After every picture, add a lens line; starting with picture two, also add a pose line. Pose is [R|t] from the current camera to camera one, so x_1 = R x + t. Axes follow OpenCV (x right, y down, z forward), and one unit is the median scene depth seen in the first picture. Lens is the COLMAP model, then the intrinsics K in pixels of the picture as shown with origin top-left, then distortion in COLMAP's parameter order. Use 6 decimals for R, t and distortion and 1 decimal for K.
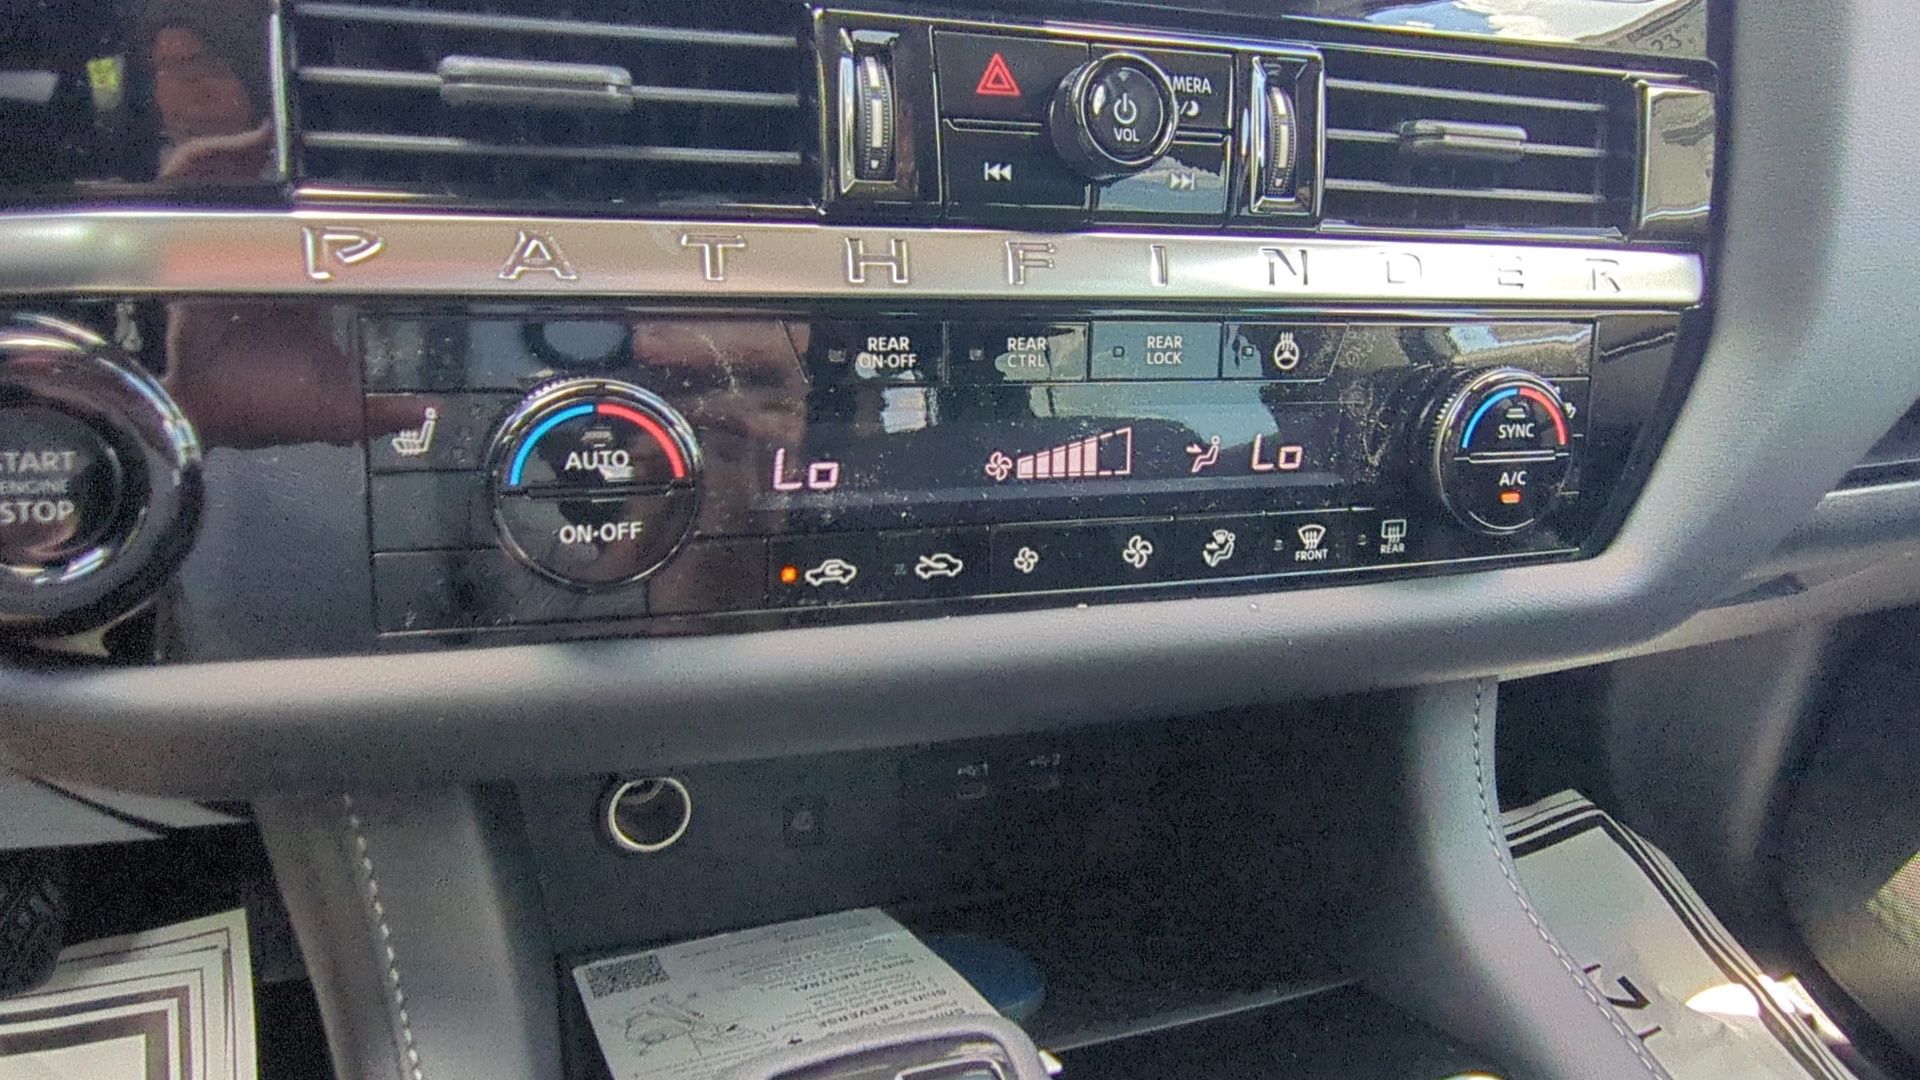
lens RADIAL K [[1381.5, 0, 993.2], [0, 1381.5, 534.2], [0, 0, 1]] dist [0.005357, -0.003387]
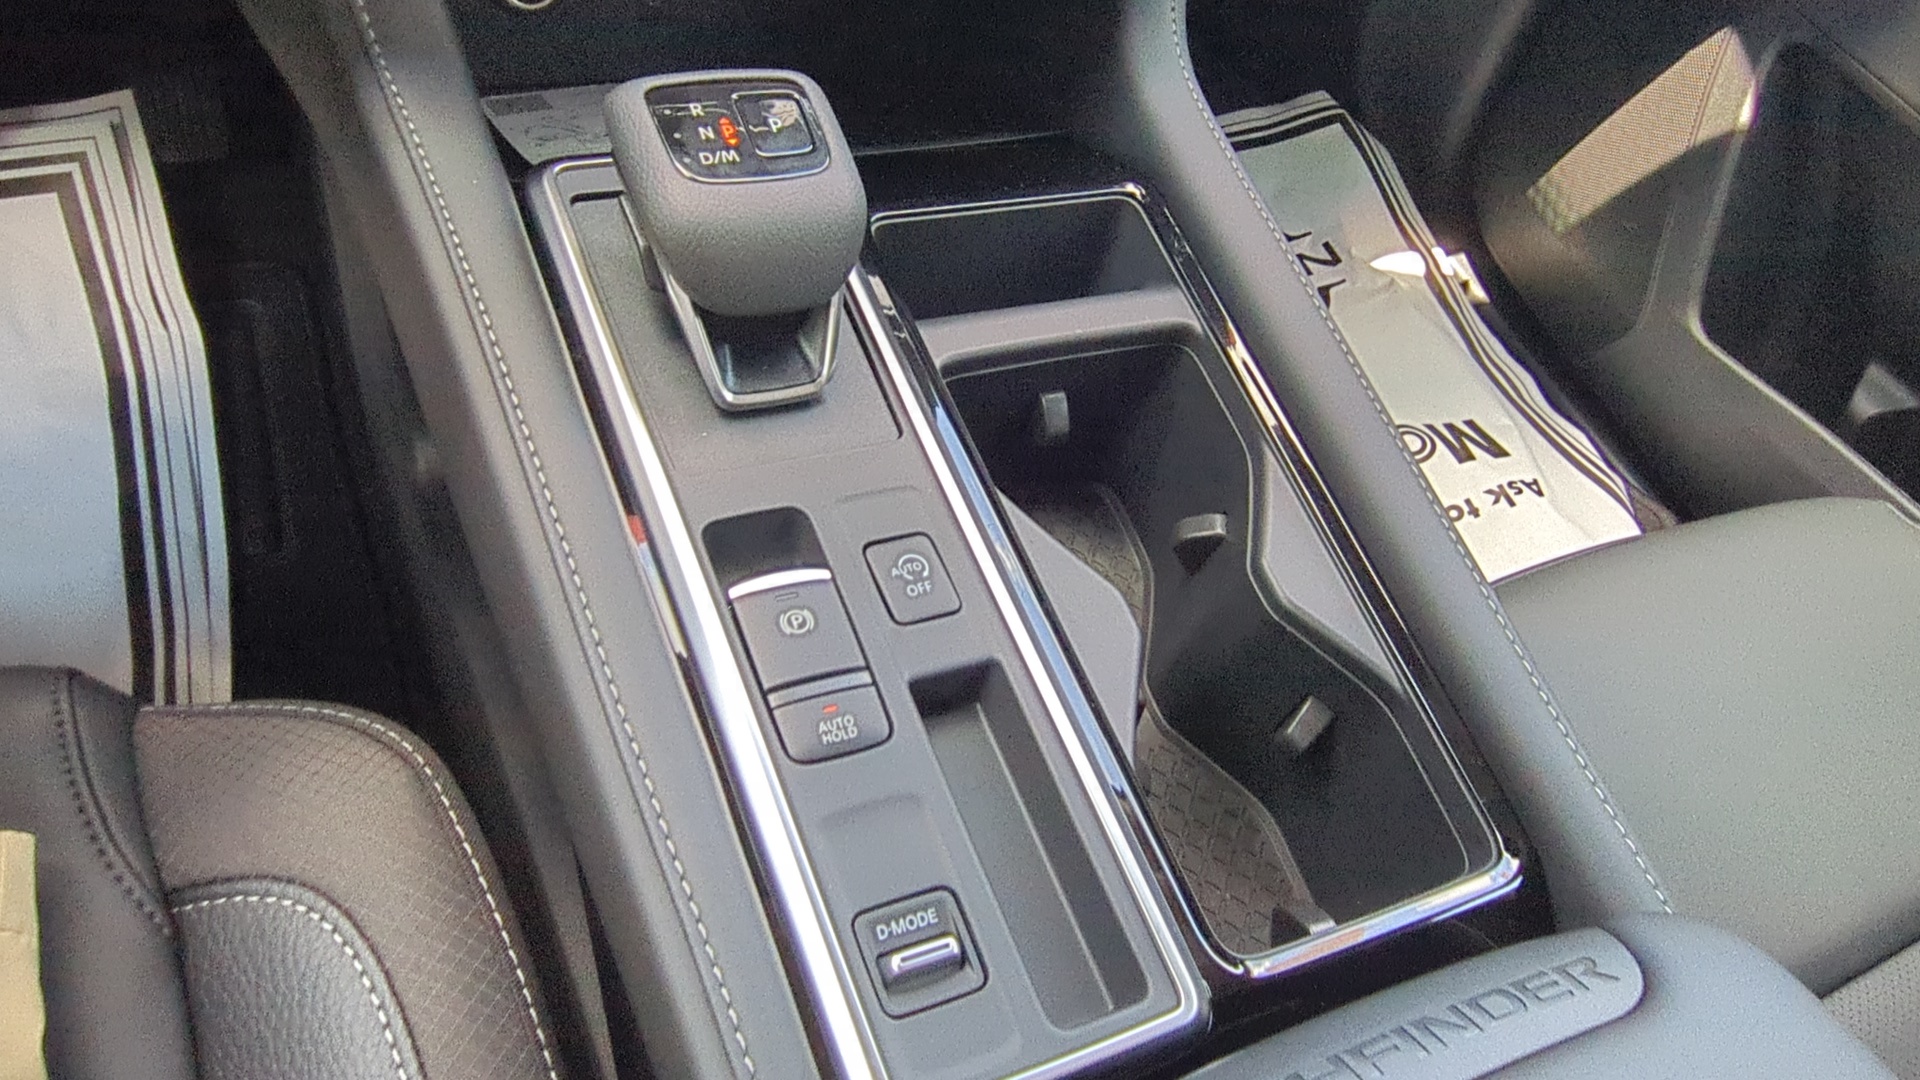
lens RADIAL K [[1400.4, 0, 991.8], [0, 1400.4, 508.8], [0, 0, 1]] dist [0.016802, 0.000674]
pose [[0.991062, 0.028011, 0.130425, 0.018246], [-0.081279, 0.902061, 0.423887, 0.086634], [-0.105778, -0.430699, 0.896275, -0.504612]]
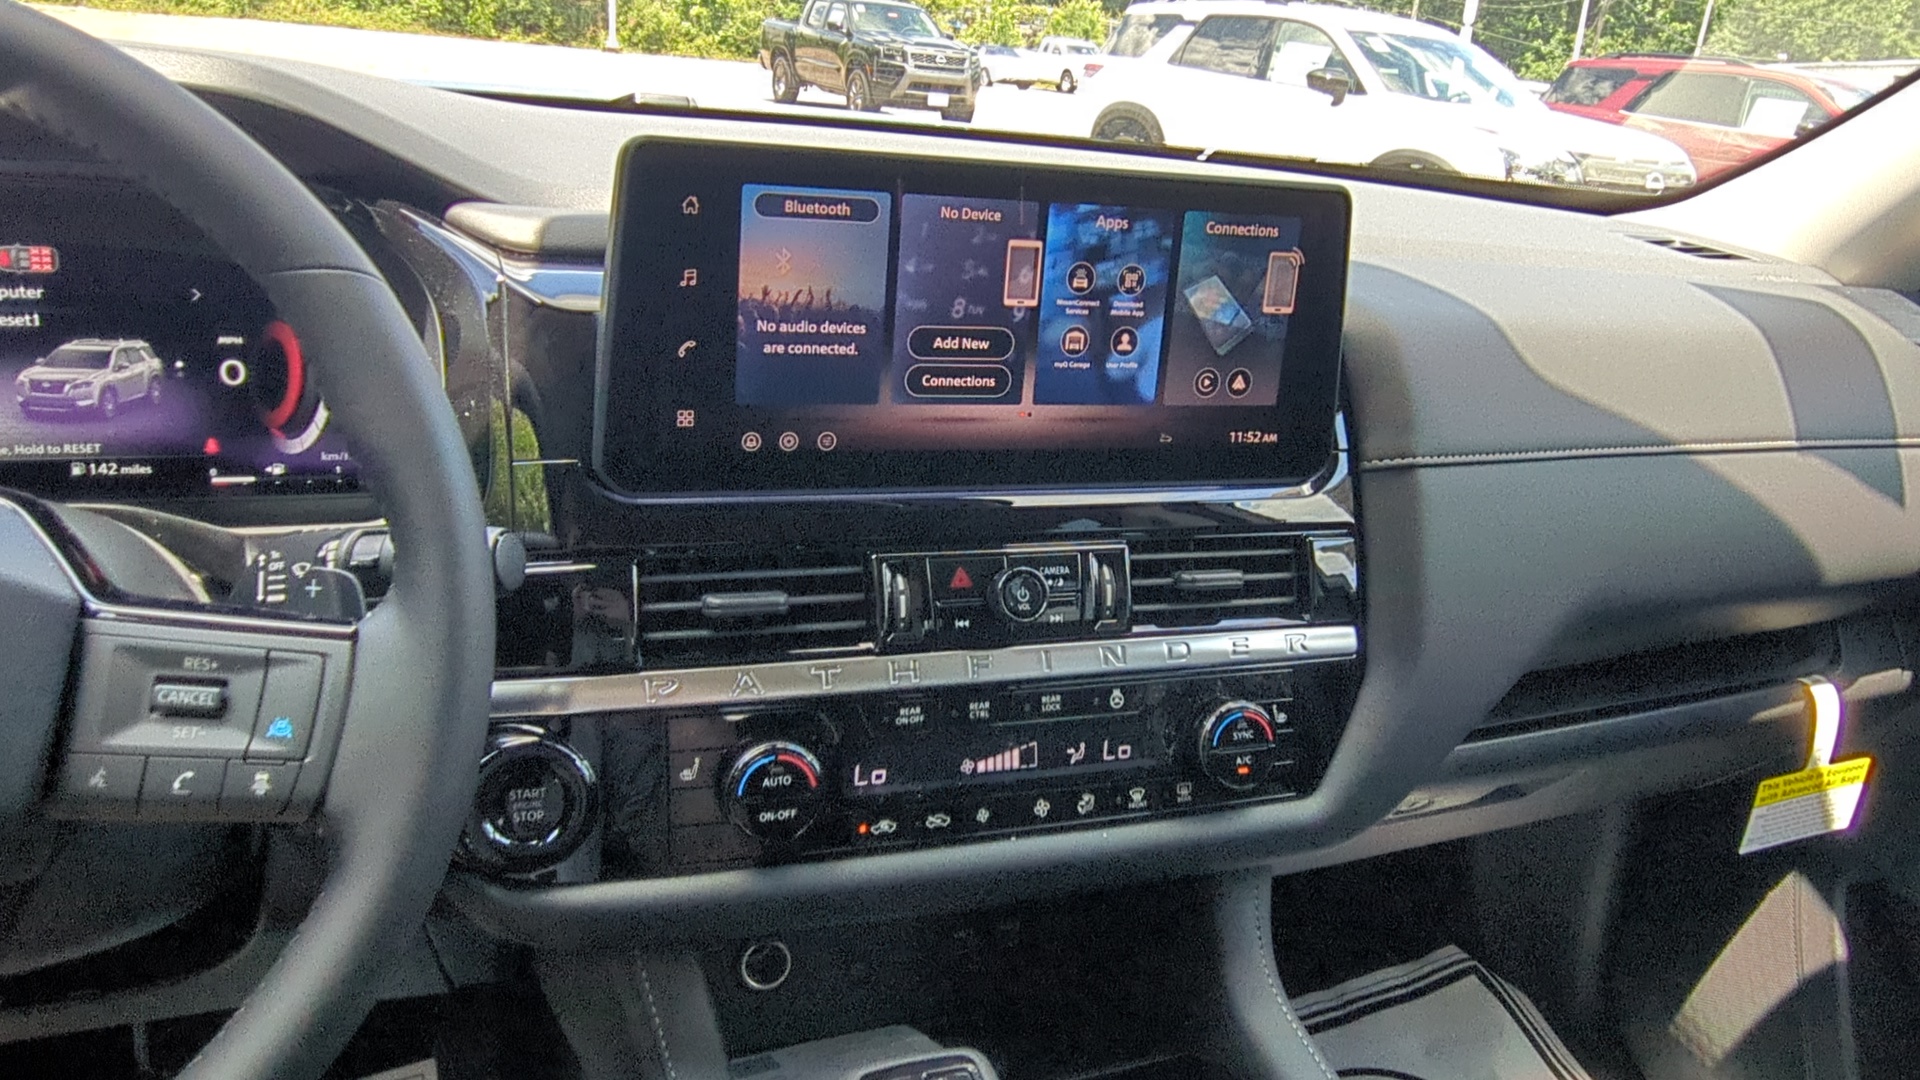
lens RADIAL K [[1381.5, 0, 993.2], [0, 1381.5, 534.2], [0, 0, 1]] dist [0.005357, -0.003387]
pose [[0.999556, -0.029765, 0.001439, 0.043879], [0.029708, 0.991504, -0.126637, -0.117860], [0.002342, 0.126623, 0.991948, -0.906283]]
